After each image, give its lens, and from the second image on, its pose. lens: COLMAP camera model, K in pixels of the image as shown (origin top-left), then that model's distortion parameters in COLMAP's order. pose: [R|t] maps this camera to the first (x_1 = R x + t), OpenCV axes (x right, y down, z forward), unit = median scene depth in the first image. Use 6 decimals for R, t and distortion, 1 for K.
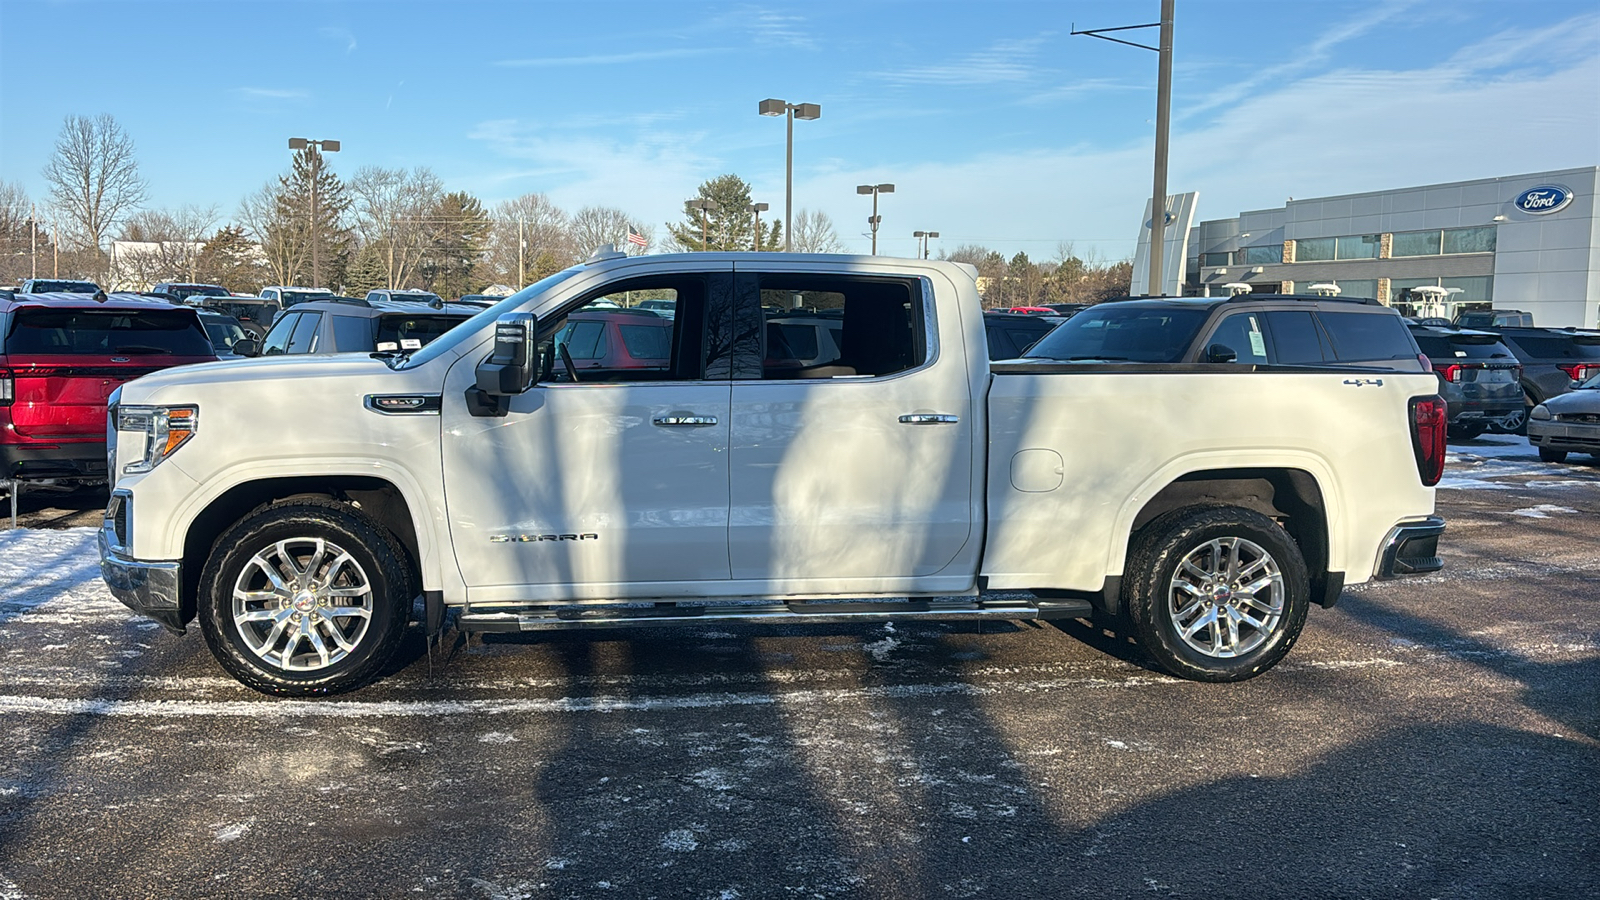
lens RADIAL K [[1483.1, 0, 797.3], [0, 1483.1, 484.3], [0, 0, 1]] dist [0.033114, 0.000000]
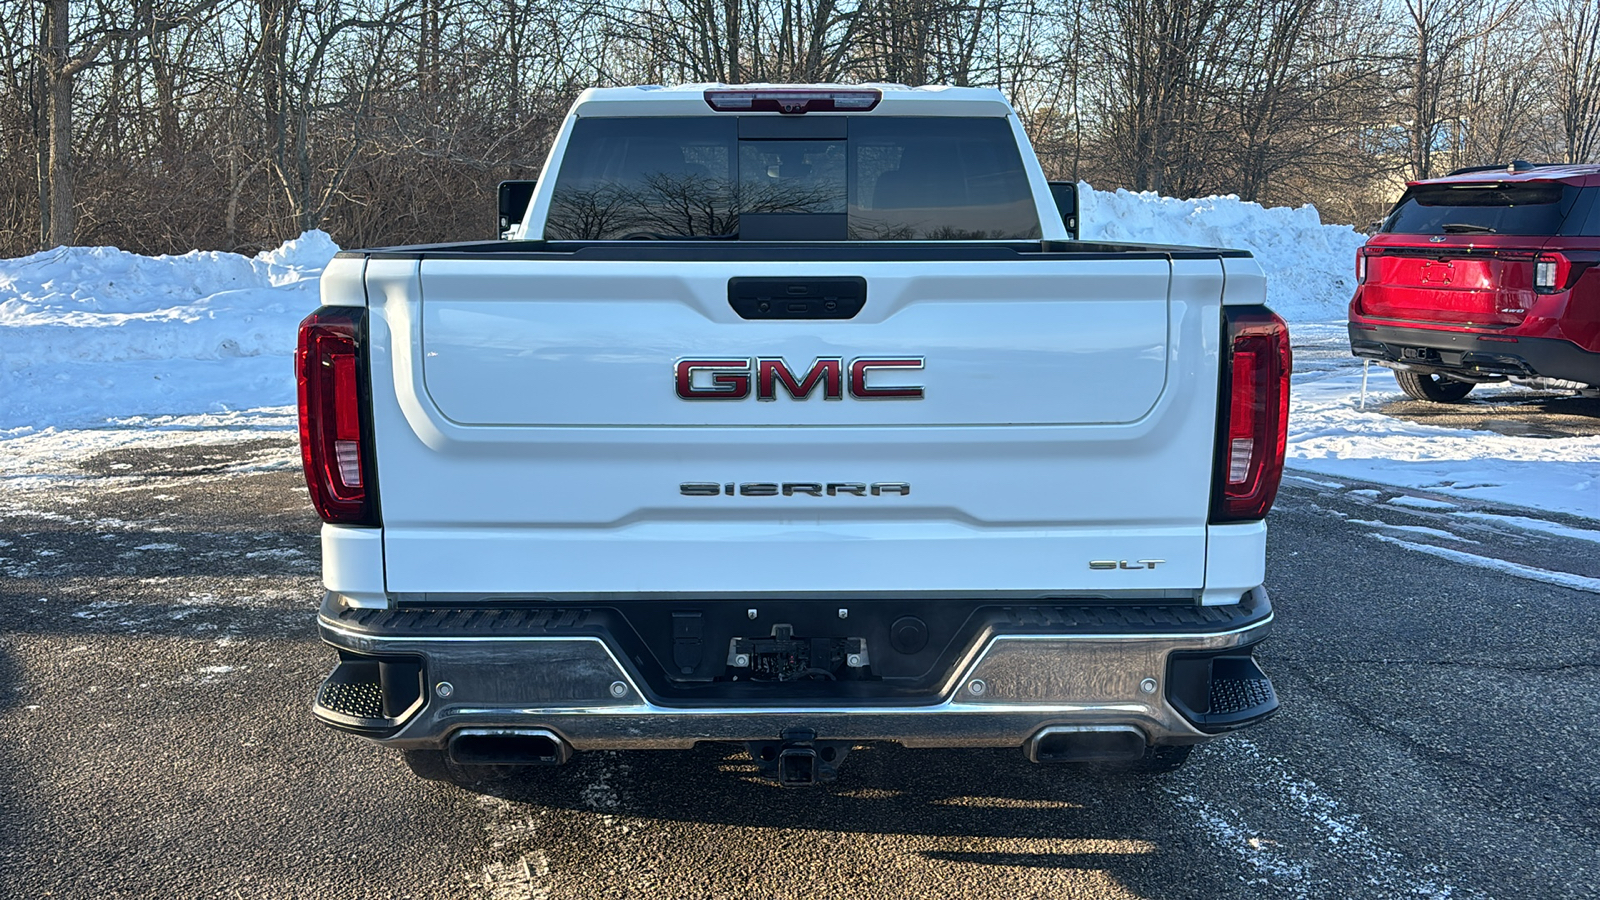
lens RADIAL K [[1483.1, 0, 802.5], [0, 1483.1, 474.9], [0, 0, 1]] dist [0.033114, 0.000000]
pose [[-0.148823, 0.151552, -0.977182, 0.926238], [-0.116369, 0.978636, 0.169500, -0.113301], [0.981993, 0.138939, -0.128007, 1.333096]]
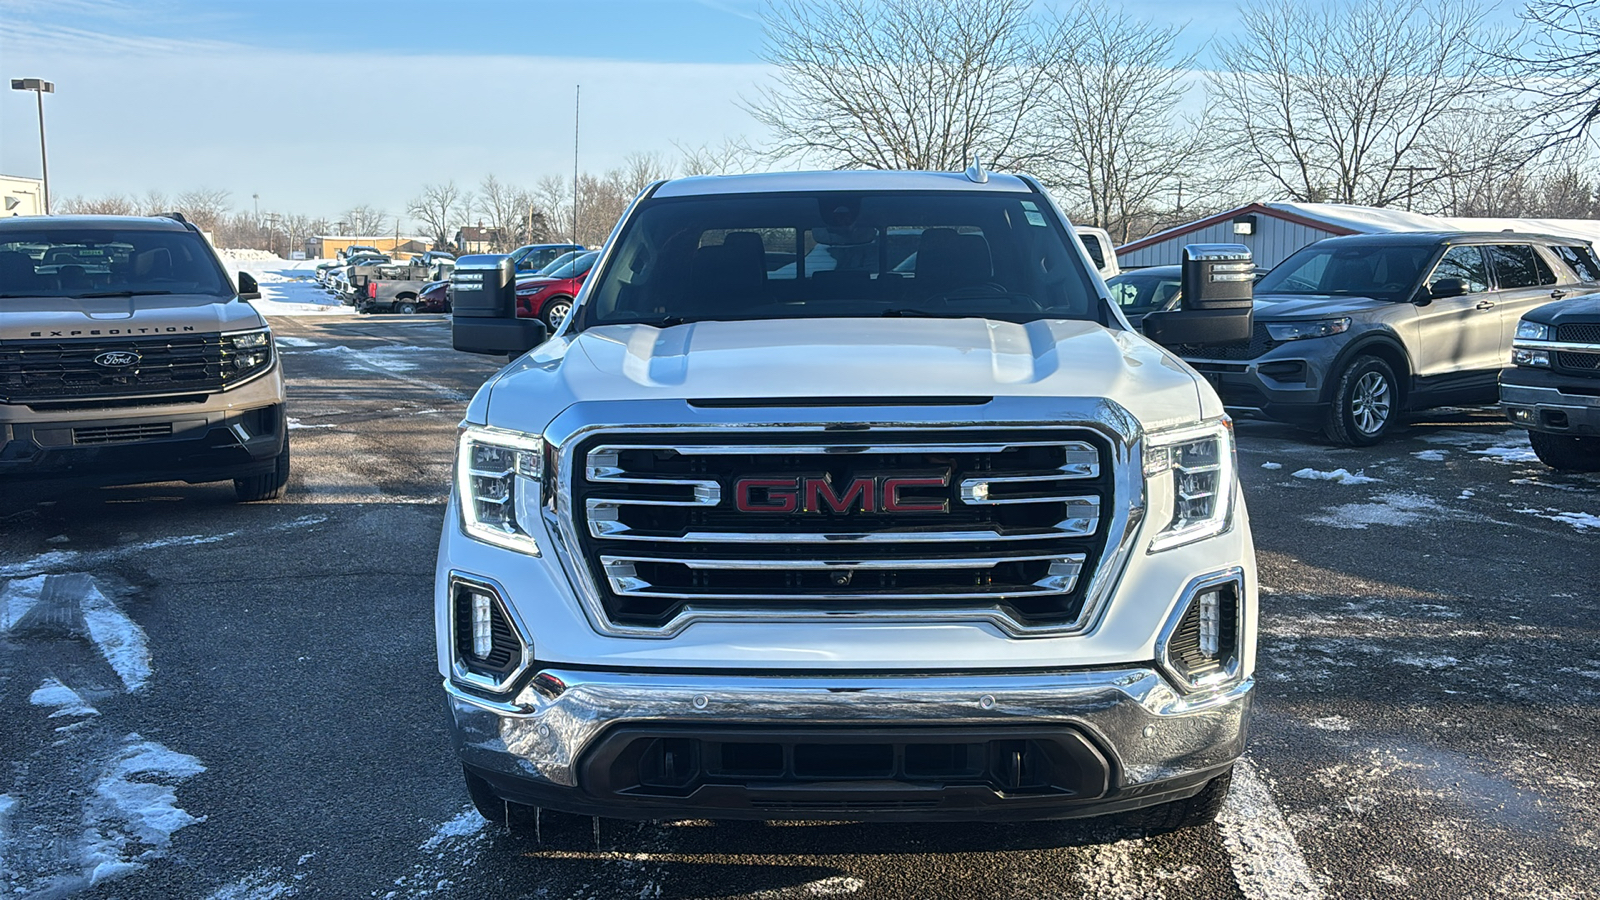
lens RADIAL K [[1483.1, 0, 788.5], [0, 1483.1, 442.1], [0, 0, 1]] dist [0.033114, 0.000000]
pose [[0.186109, -0.145072, 0.971760, -1.009519], [0.116277, 0.985341, 0.124830, -0.132151], [-0.975624, 0.089761, 0.200249, 1.025789]]
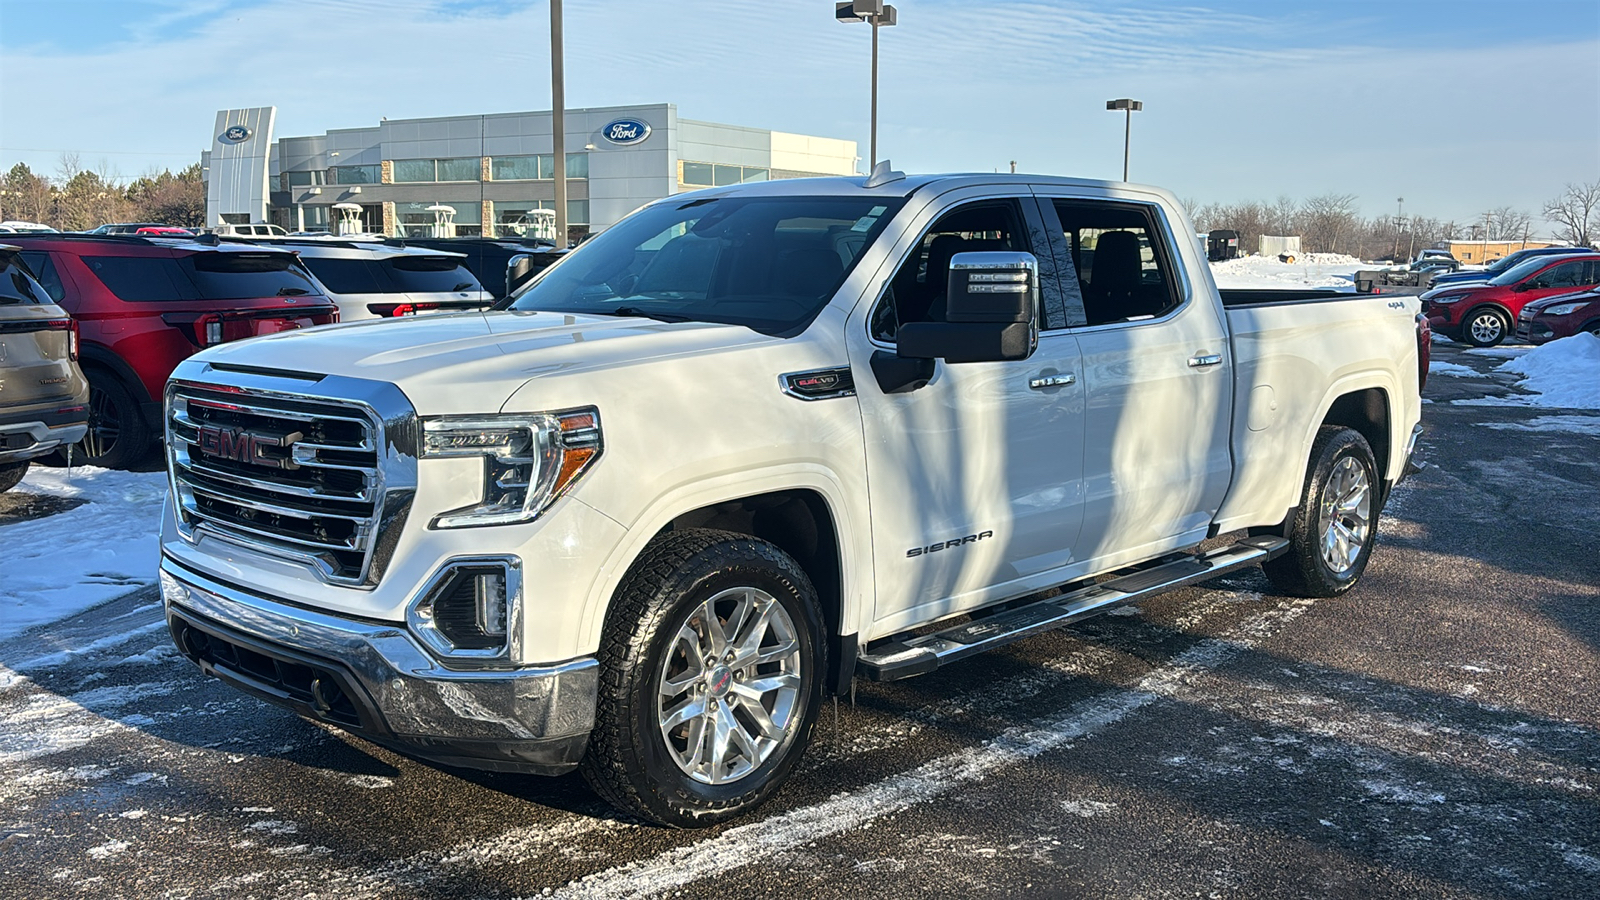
lens RADIAL K [[1483.1, 0, 811.7], [0, 1483.1, 448.5], [0, 0, 1]] dist [0.033114, 0.000000]
pose [[0.790238, -0.093291, 0.605657, -0.697318], [0.075714, 0.995635, 0.054572, -0.061401], [-0.608104, 0.002732, 0.793852, 0.433645]]
